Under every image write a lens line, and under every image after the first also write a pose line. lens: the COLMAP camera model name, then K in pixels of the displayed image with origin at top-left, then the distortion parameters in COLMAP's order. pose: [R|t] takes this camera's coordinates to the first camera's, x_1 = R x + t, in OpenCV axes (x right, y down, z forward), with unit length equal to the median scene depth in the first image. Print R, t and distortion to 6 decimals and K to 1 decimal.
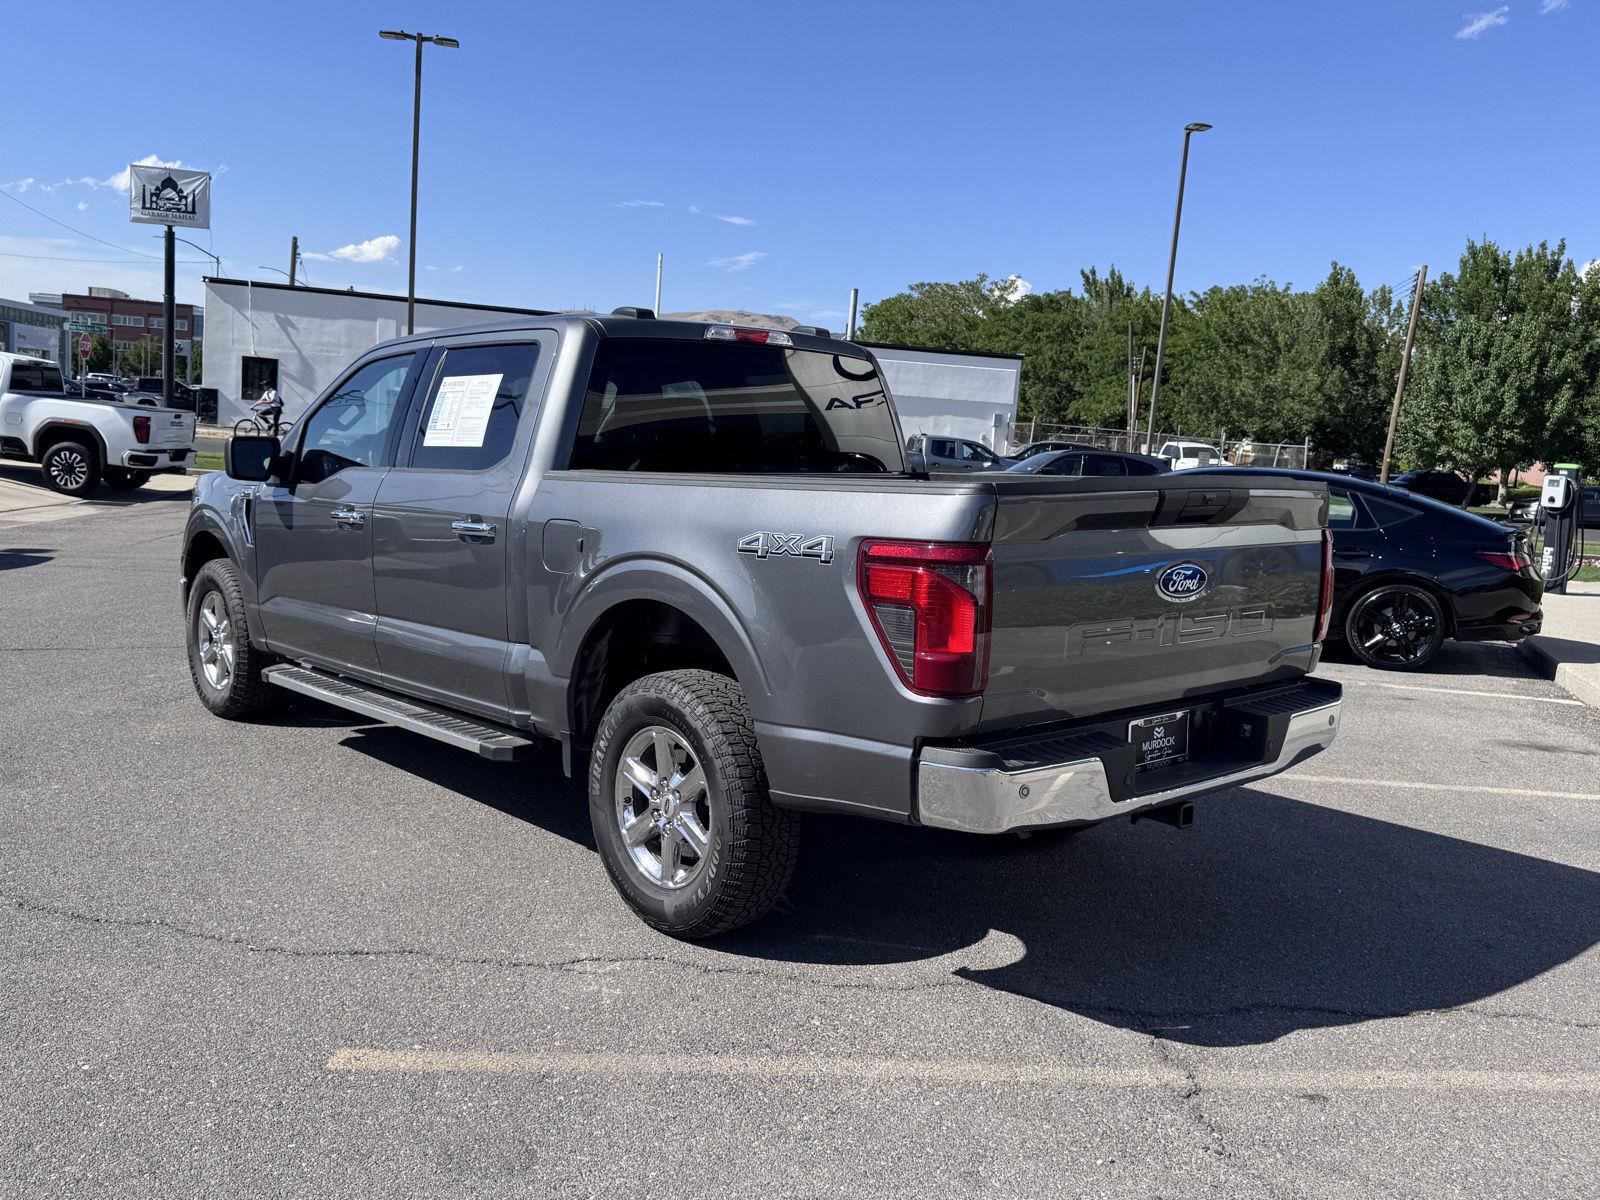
lens RADIAL K [[1349.7, 0, 800.0], [0, 1349.7, 600.0], [0, 0, 1]] dist [0.132064, -0.264395]
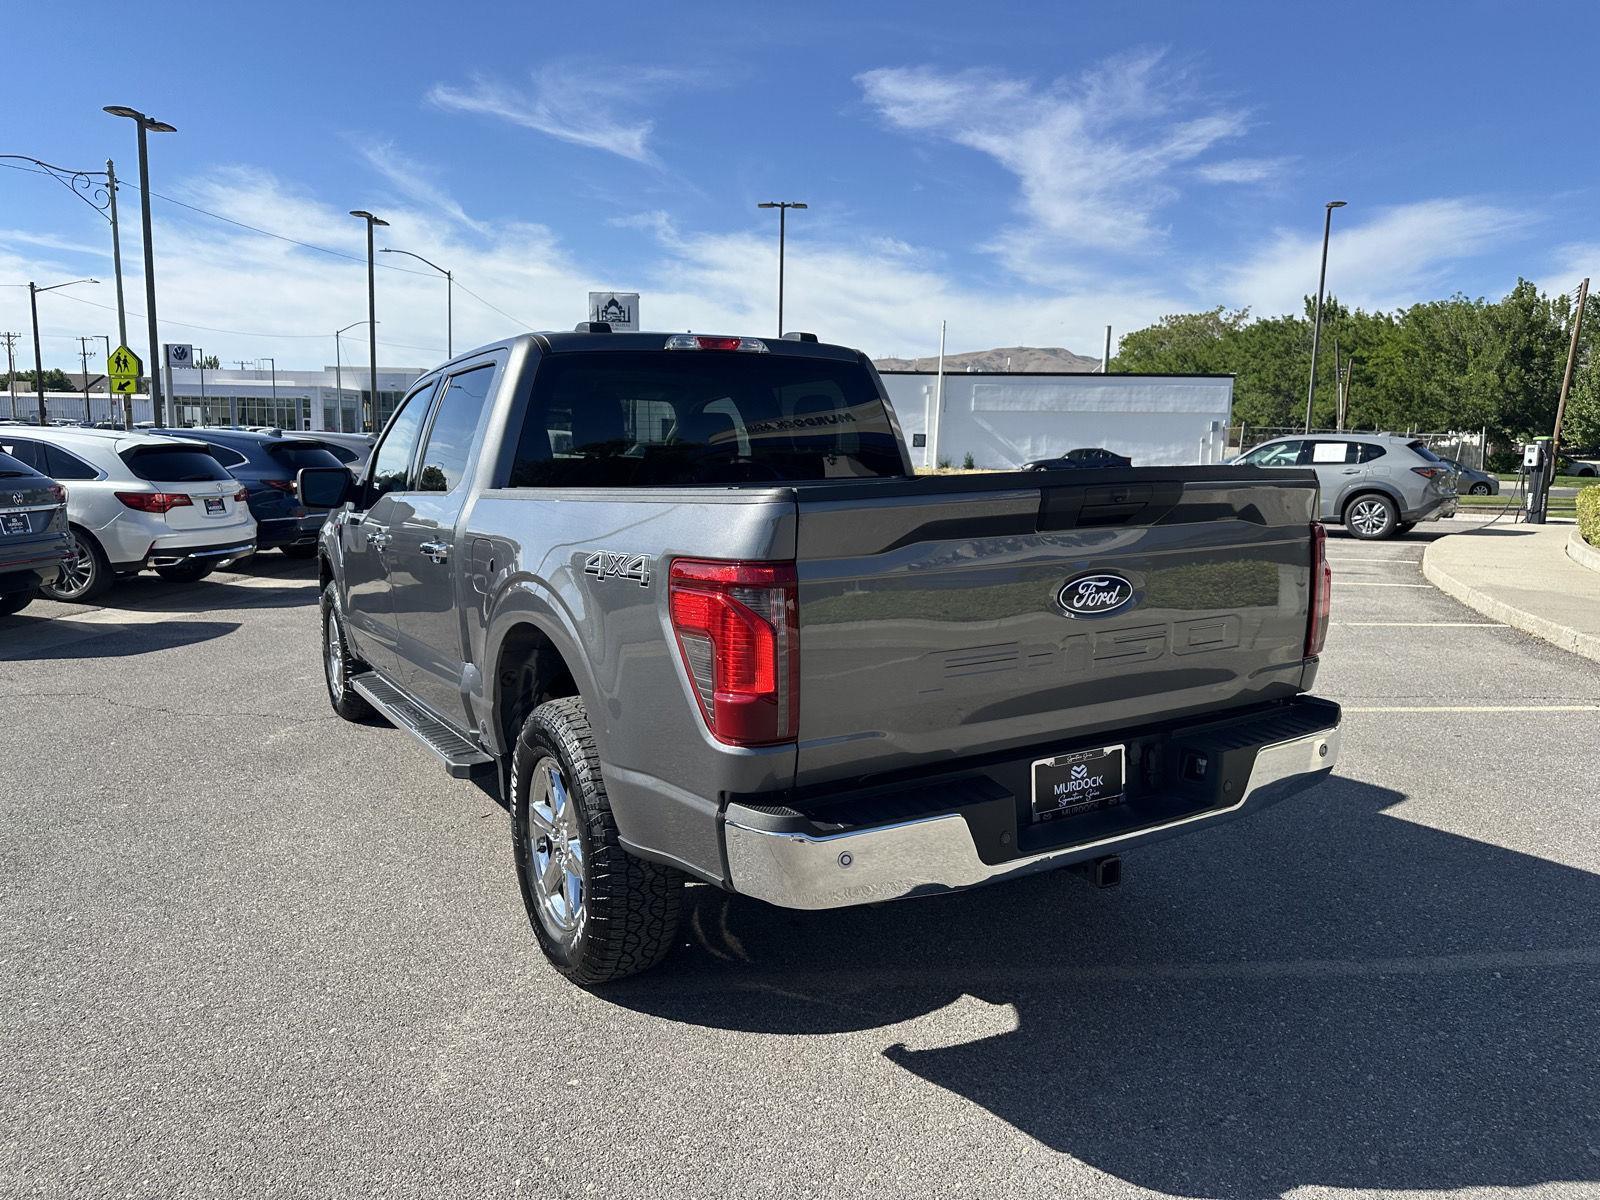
lens RADIAL K [[1137.6, 0, 792.0], [0, 1137.6, 591.3], [0, 0, 1]] dist [0.064021, -0.081969]
pose [[0.977937, -0.021615, -0.207781, 0.176647], [0.022287, 0.999751, 0.000893, -0.014827], [0.207710, -0.005504, 0.978175, 0.195713]]
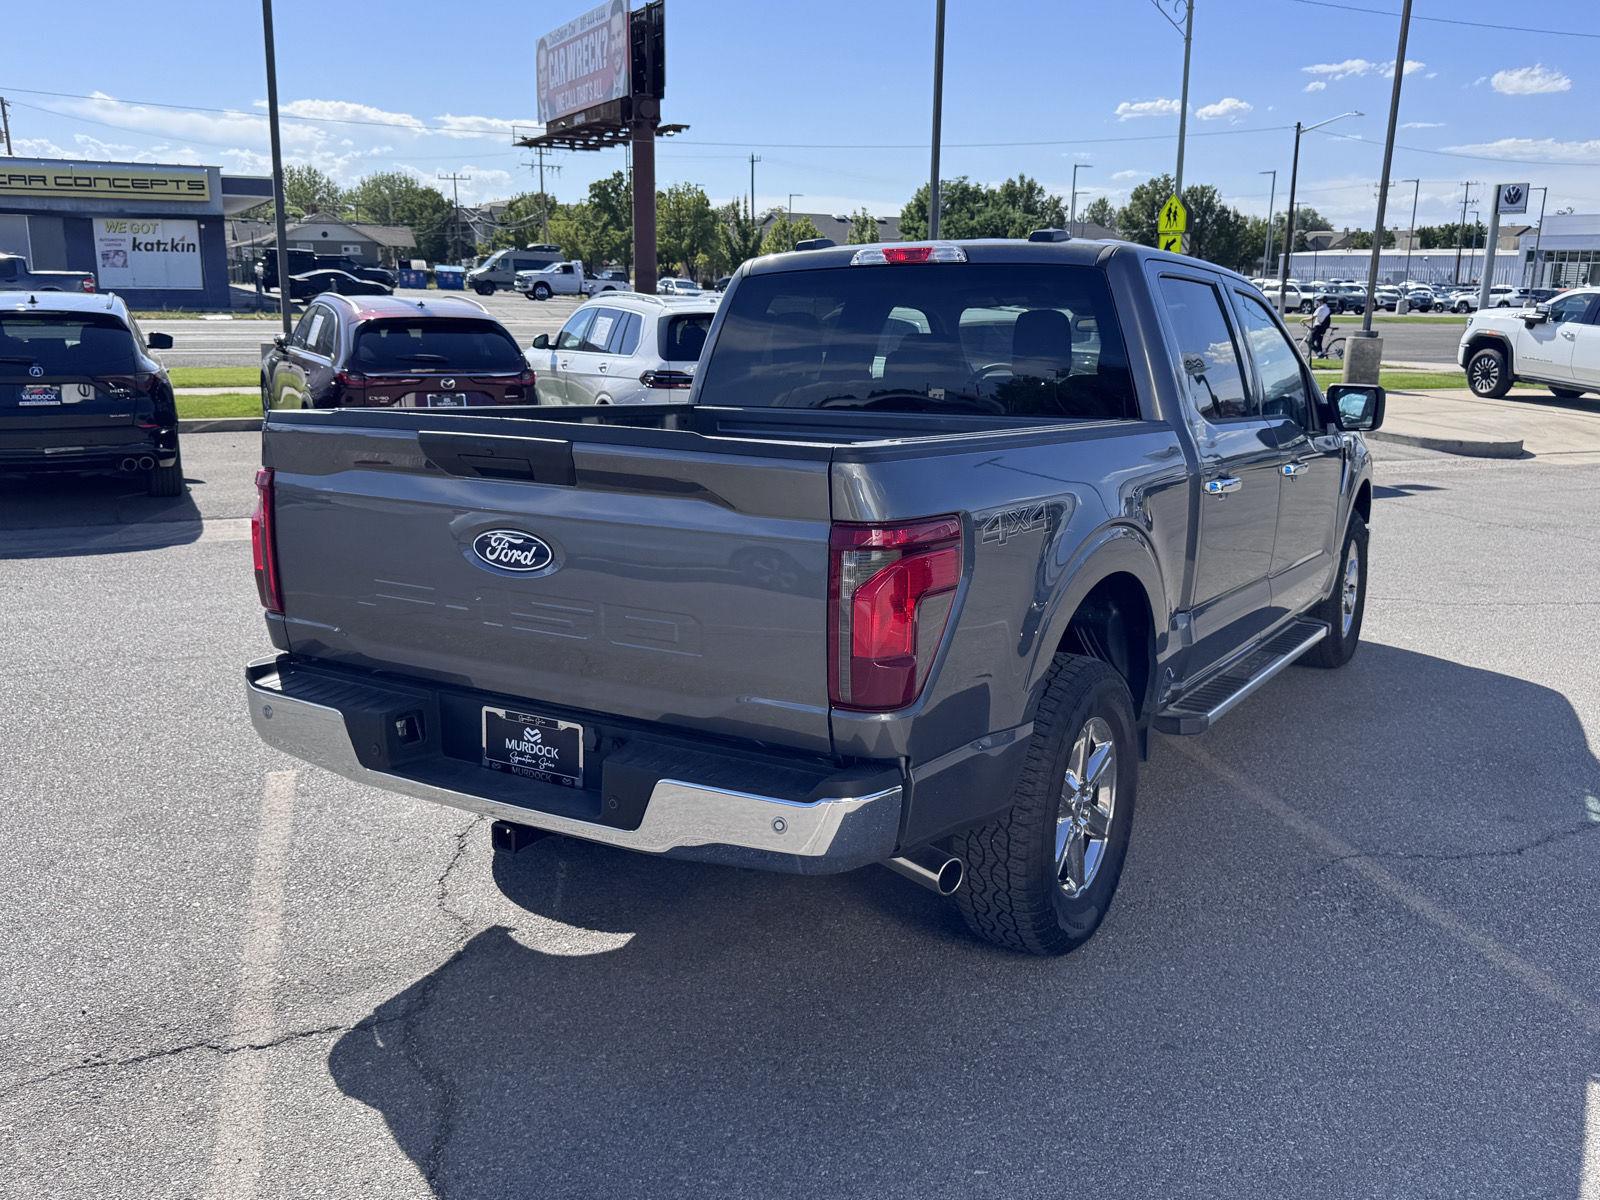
lens RADIAL K [[1349.7, 0, 800.0], [0, 1349.7, 600.0], [0, 0, 1]] dist [0.132064, -0.264395]
pose [[0.272165, 0.150646, -0.950385, 0.787460], [-0.110596, 0.986021, 0.124623, -0.074736], [0.955874, 0.071191, 0.285021, 0.676467]]
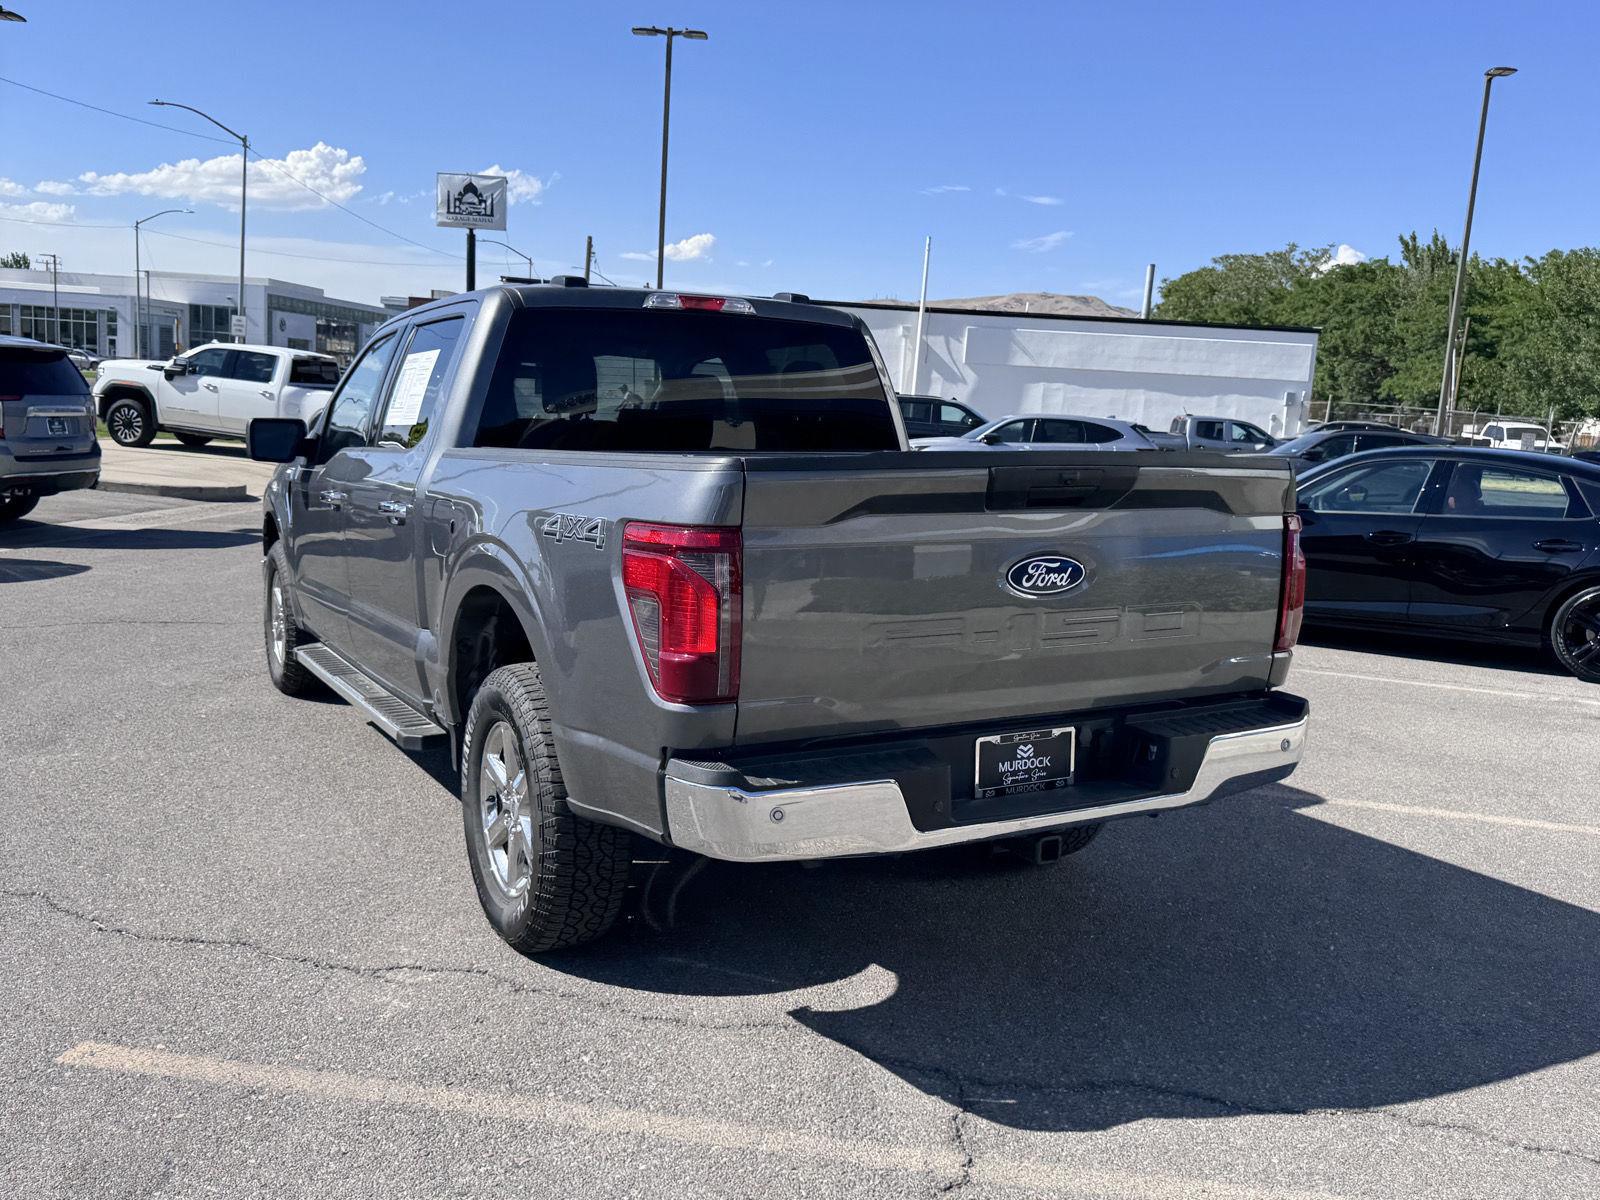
lens RADIAL K [[1349.7, 0, 800.0], [0, 1349.7, 600.0], [0, 0, 1]] dist [0.132064, -0.264395]
pose [[0.976075, 0.019731, -0.216535, 0.227527], [-0.017561, 0.999774, 0.011940, -0.004119], [0.216722, -0.007852, 0.976202, 0.101510]]
